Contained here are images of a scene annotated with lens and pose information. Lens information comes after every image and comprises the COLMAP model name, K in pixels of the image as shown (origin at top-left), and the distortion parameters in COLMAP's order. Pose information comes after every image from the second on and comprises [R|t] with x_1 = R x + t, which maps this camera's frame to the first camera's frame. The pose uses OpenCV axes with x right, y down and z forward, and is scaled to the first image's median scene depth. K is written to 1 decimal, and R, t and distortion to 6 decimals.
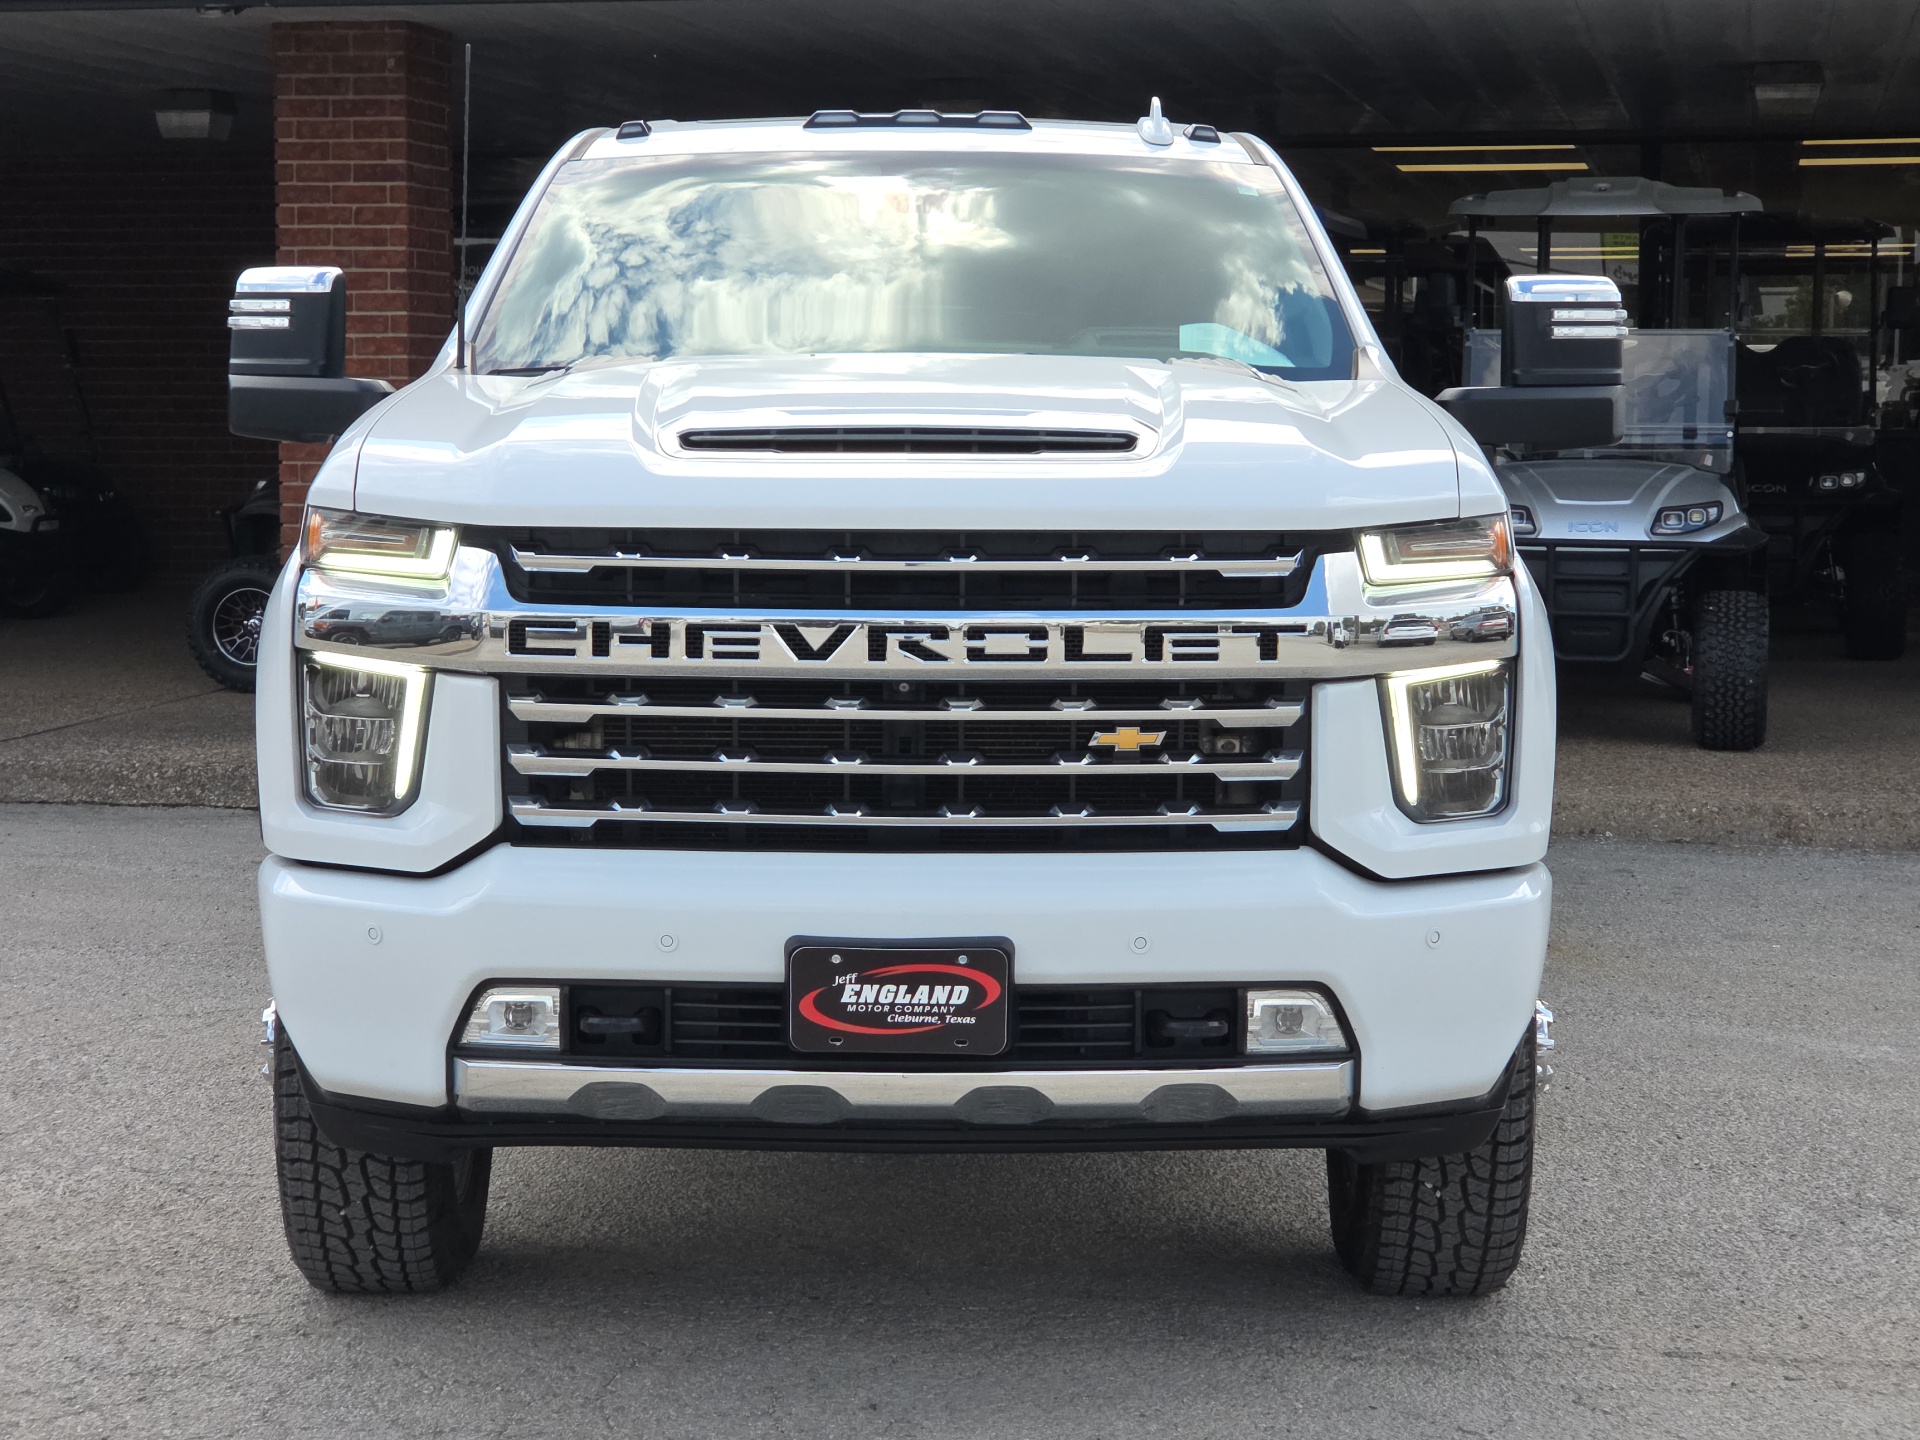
lens RADIAL K [[3748.7, 0, 1007.2], [0, 3748.7, 731.9], [0, 0, 1]] dist [-0.017035, 0.000000]
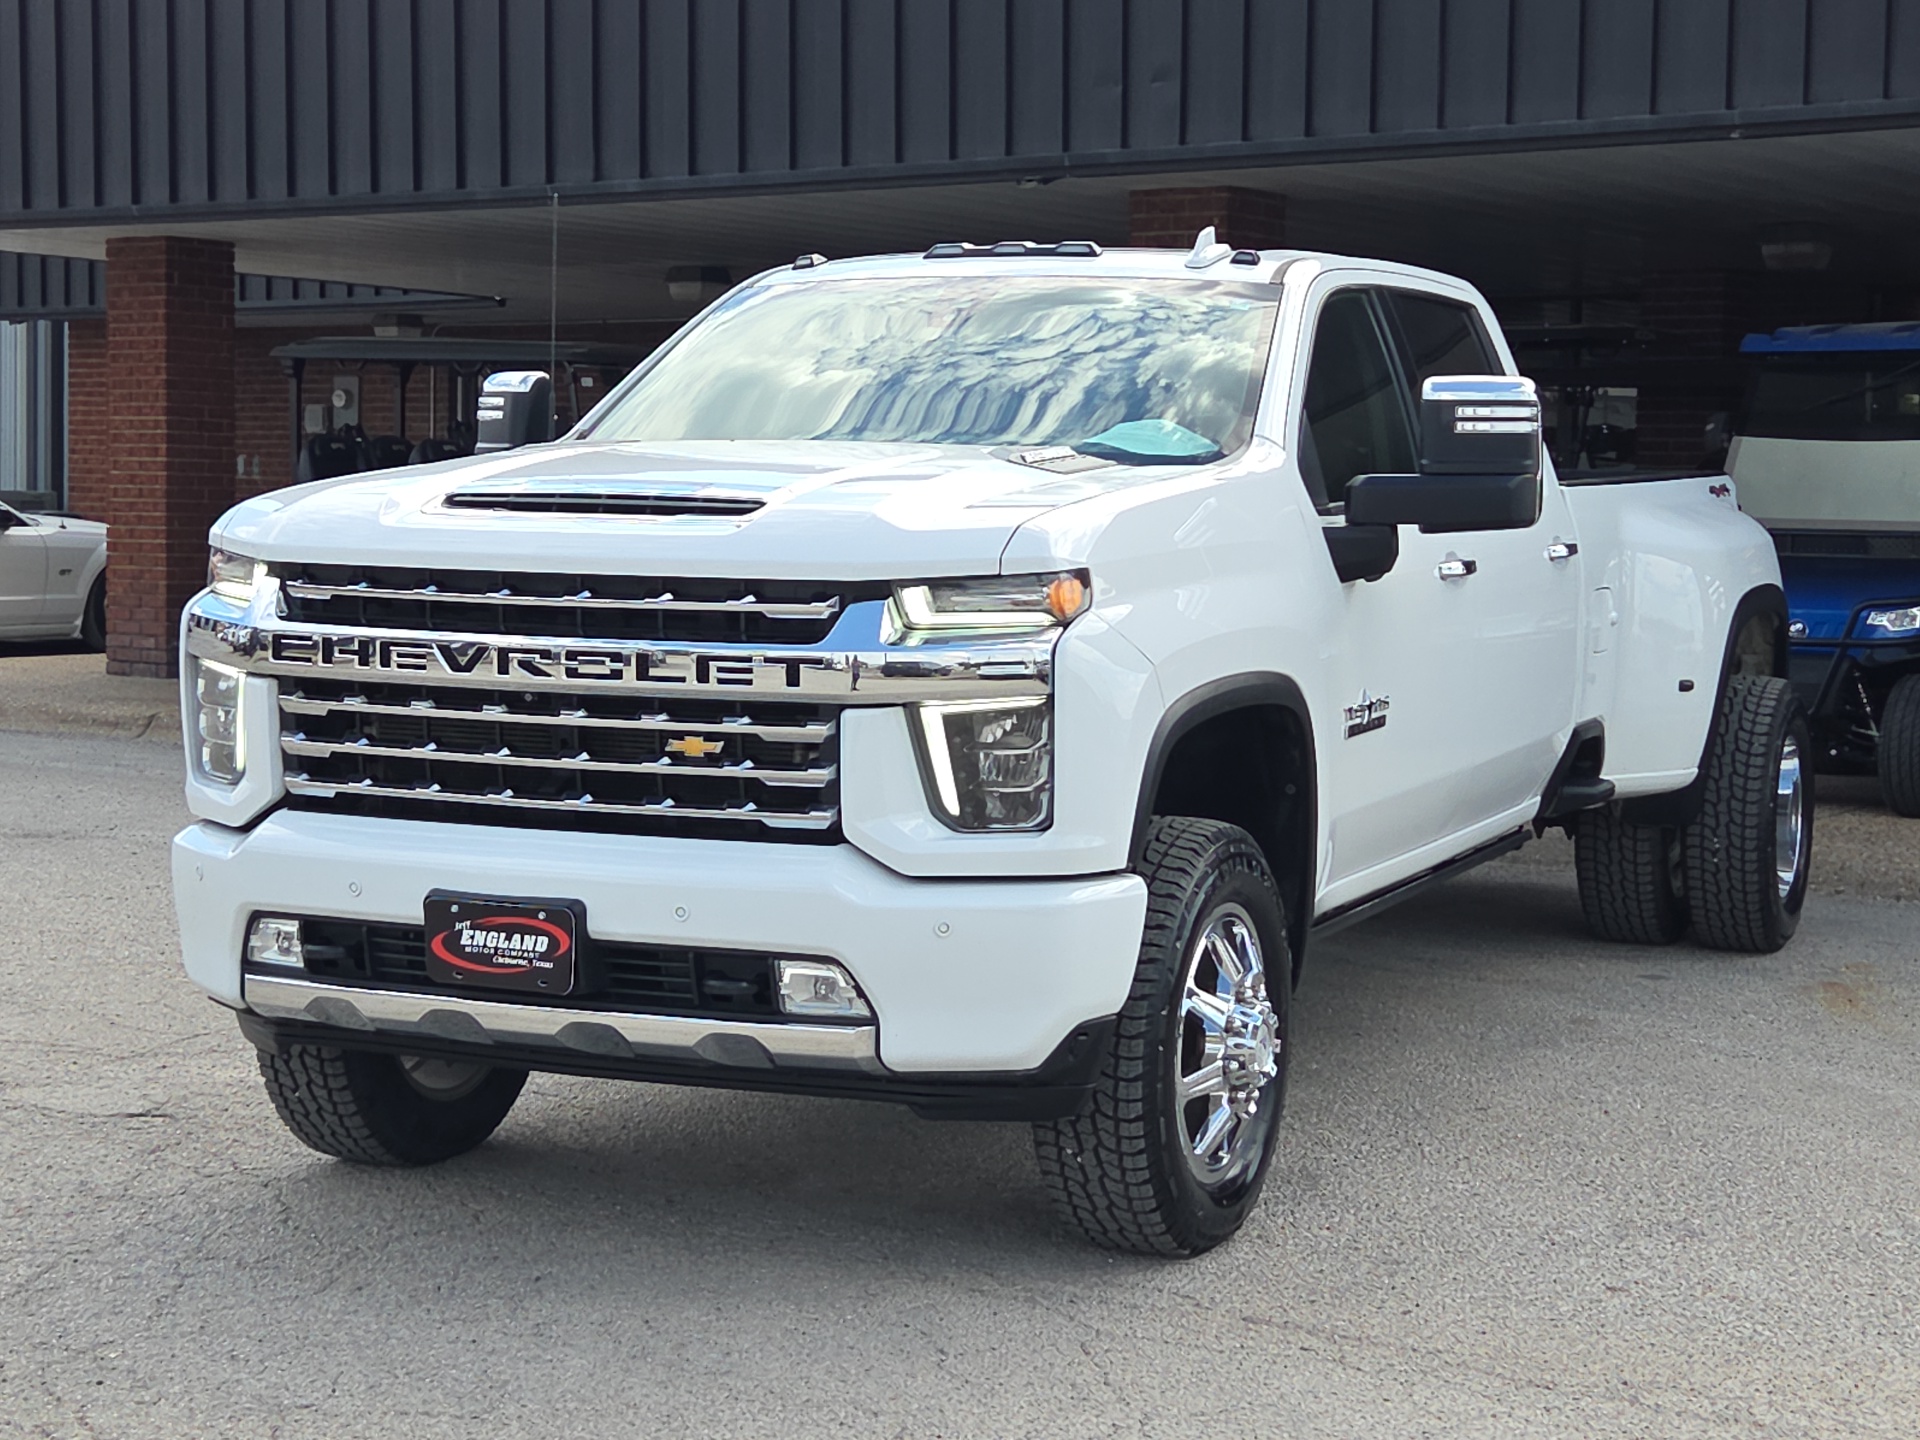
lens RADIAL K [[3169.4, 0, 963.9], [0, 3169.4, 715.7], [0, 0, 1]] dist [0.085741, 0.000000]
pose [[0.915579, 0.040743, -0.400068, 0.522409], [-0.051011, 0.998585, -0.015044, 0.002870], [0.398889, 0.034182, 0.916362, 0.086698]]
